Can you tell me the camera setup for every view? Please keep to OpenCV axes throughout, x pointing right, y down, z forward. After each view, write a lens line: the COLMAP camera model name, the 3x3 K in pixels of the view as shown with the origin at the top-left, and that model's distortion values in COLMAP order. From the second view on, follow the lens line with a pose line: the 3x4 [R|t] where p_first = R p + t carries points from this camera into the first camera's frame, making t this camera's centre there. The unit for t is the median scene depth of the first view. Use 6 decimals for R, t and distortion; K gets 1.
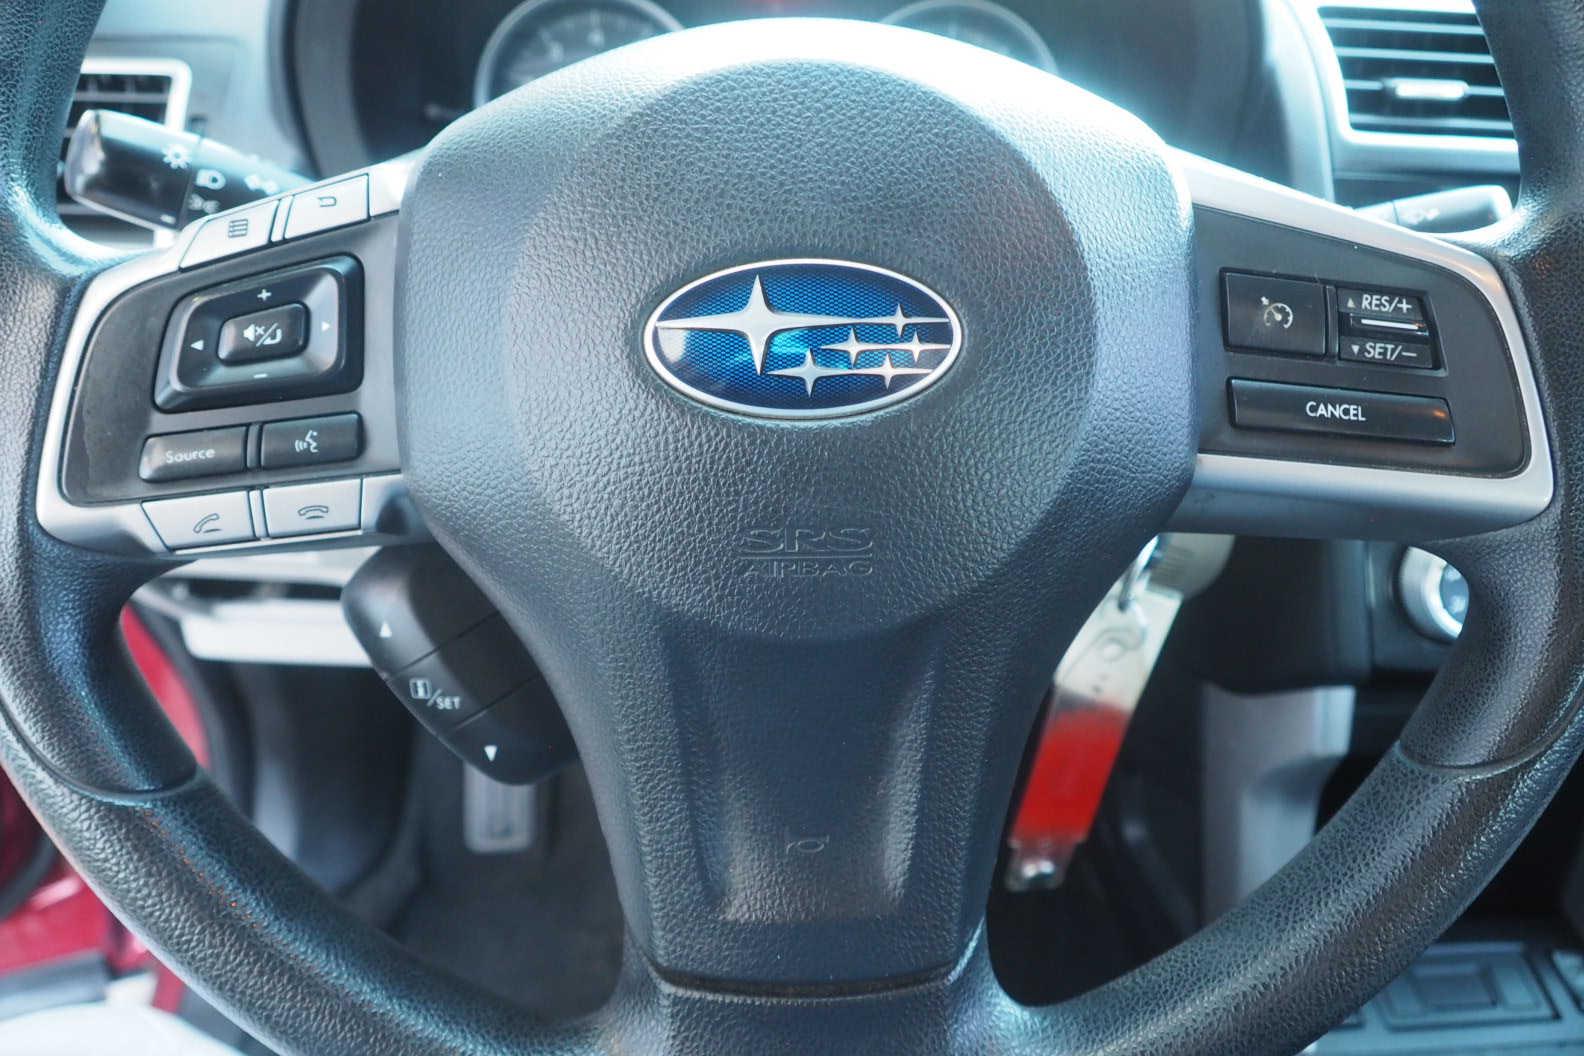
lens RADIAL K [[1115.5, 0, 787.7], [0, 1115.5, 525.3], [0, 0, 1]] dist [-0.030696, 0.004199]
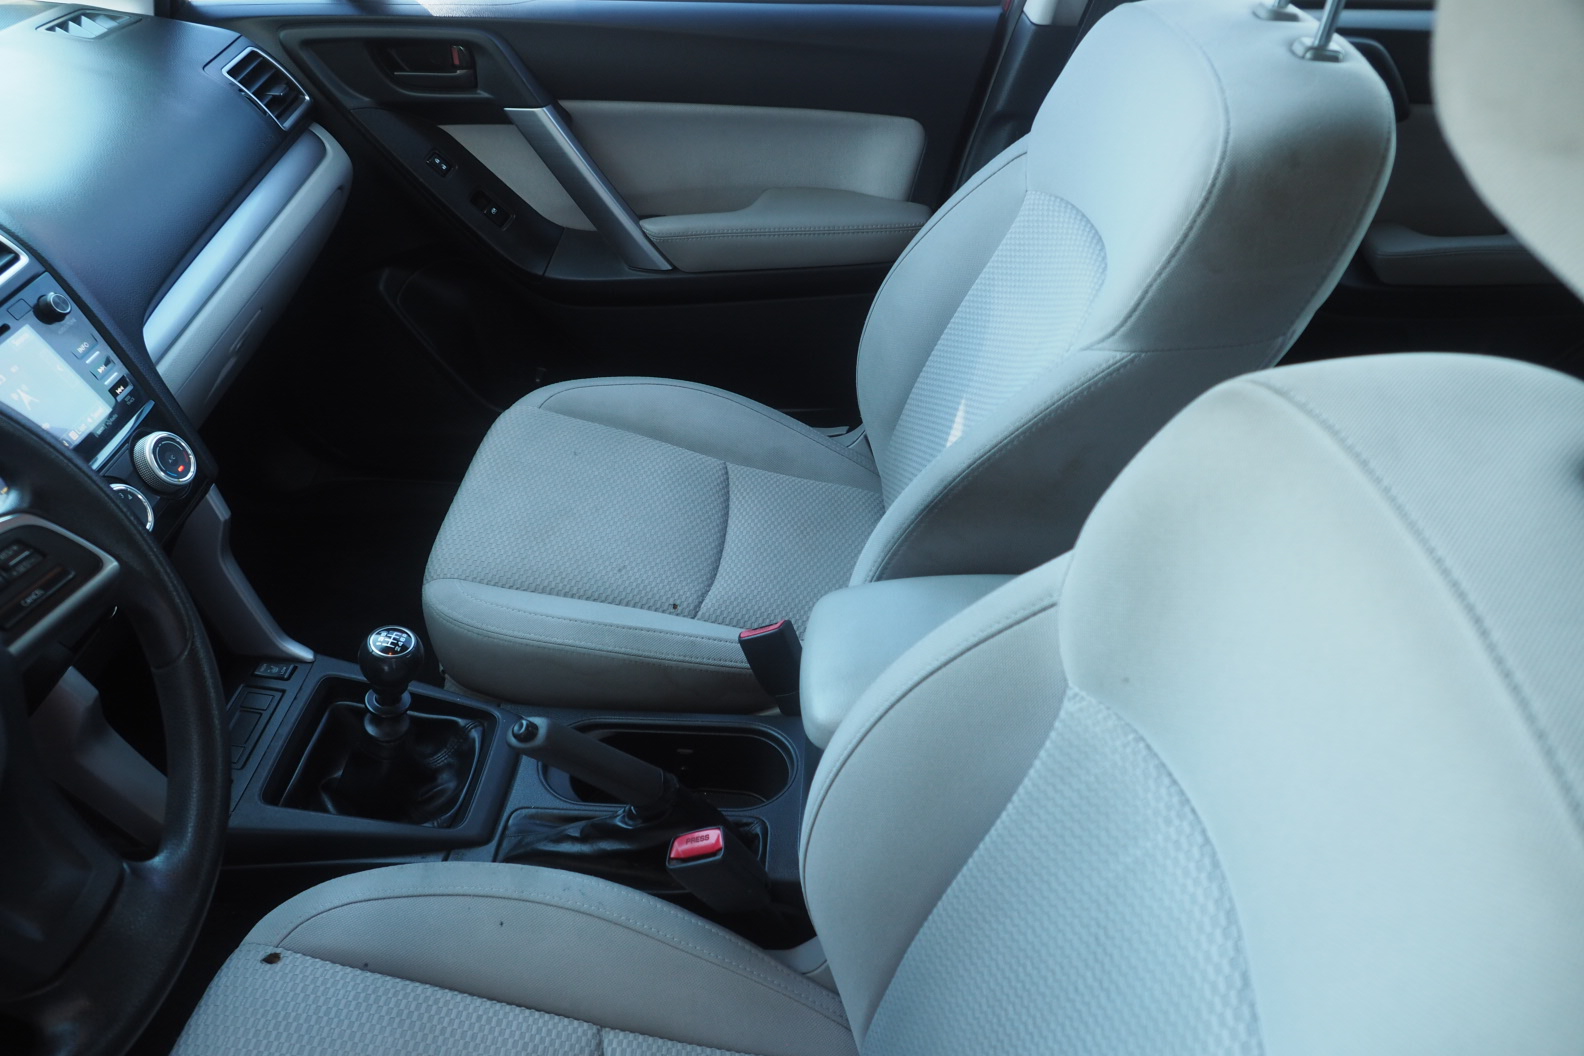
lens RADIAL K [[1115.5, 0, 791.9], [0, 1115.5, 529.6], [0, 0, 1]] dist [-0.030696, 0.004199]
pose [[0.104766, -0.643270, 0.758438, -1.046860], [0.530465, 0.681231, 0.504512, -0.515821], [-0.841208, 0.349468, 0.412602, -1.420764]]
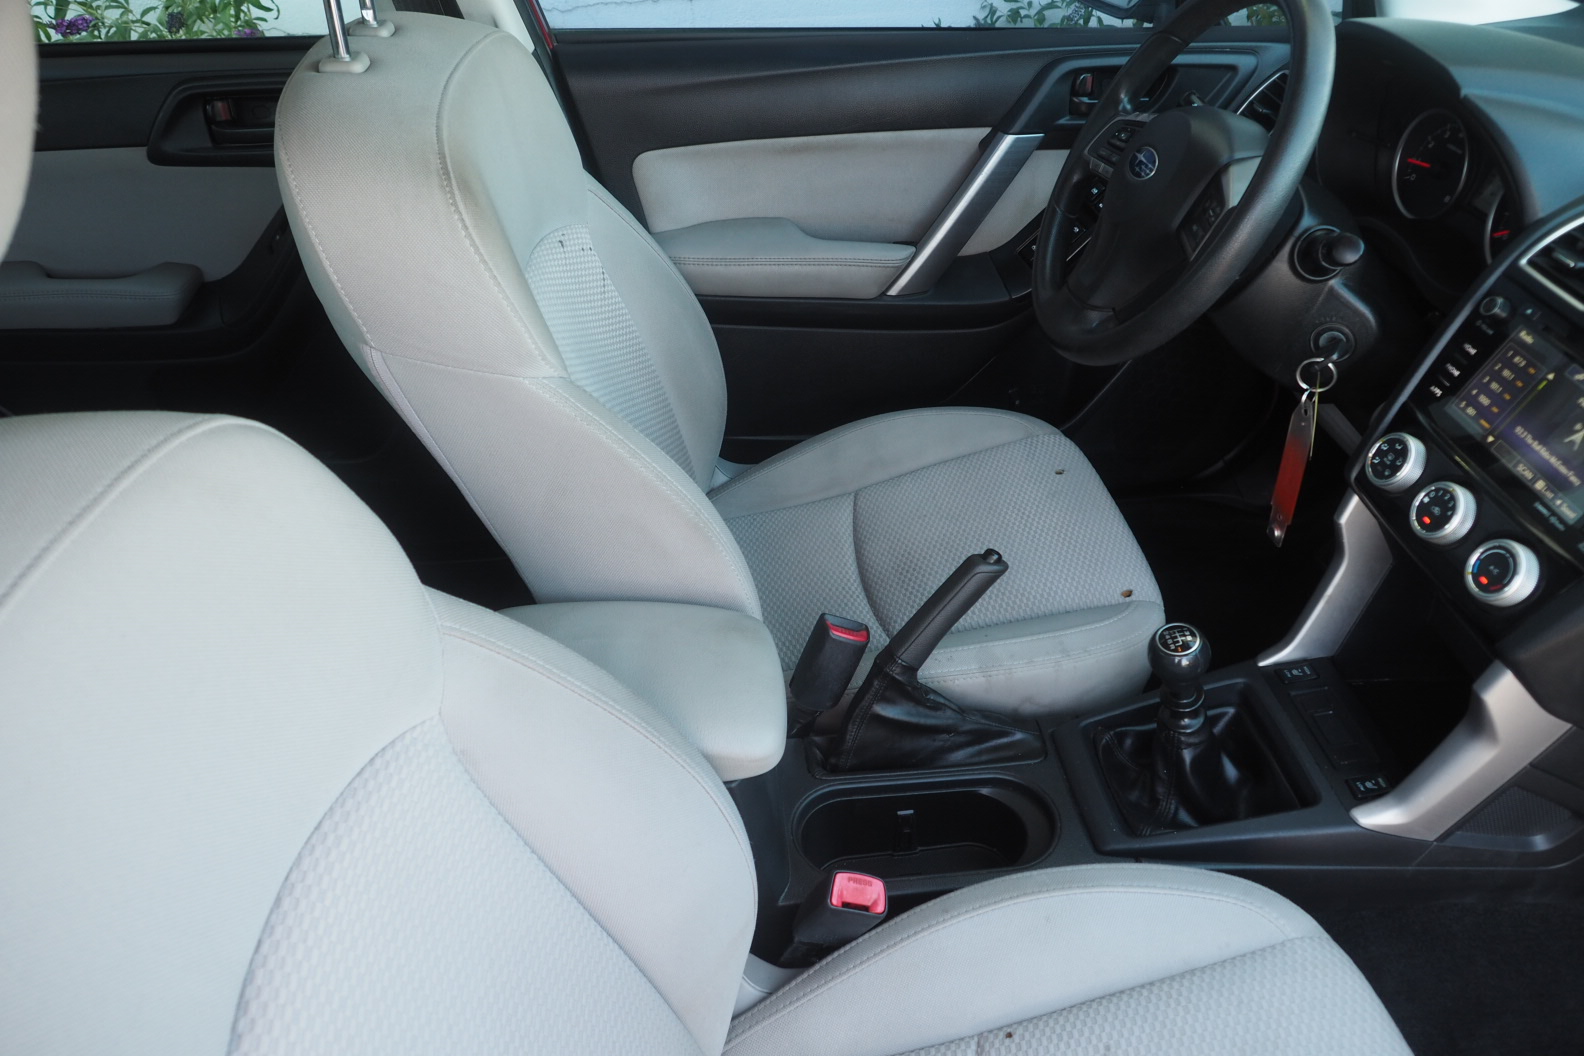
lens RADIAL K [[1115.5, 0, 791.0], [0, 1115.5, 525.1], [0, 0, 1]] dist [-0.030696, 0.004199]
pose [[0.053735, 0.568960, -0.820608, 4.406230], [-0.524313, 0.715472, 0.461731, -0.428783], [0.849828, 0.405445, 0.336759, -1.196440]]
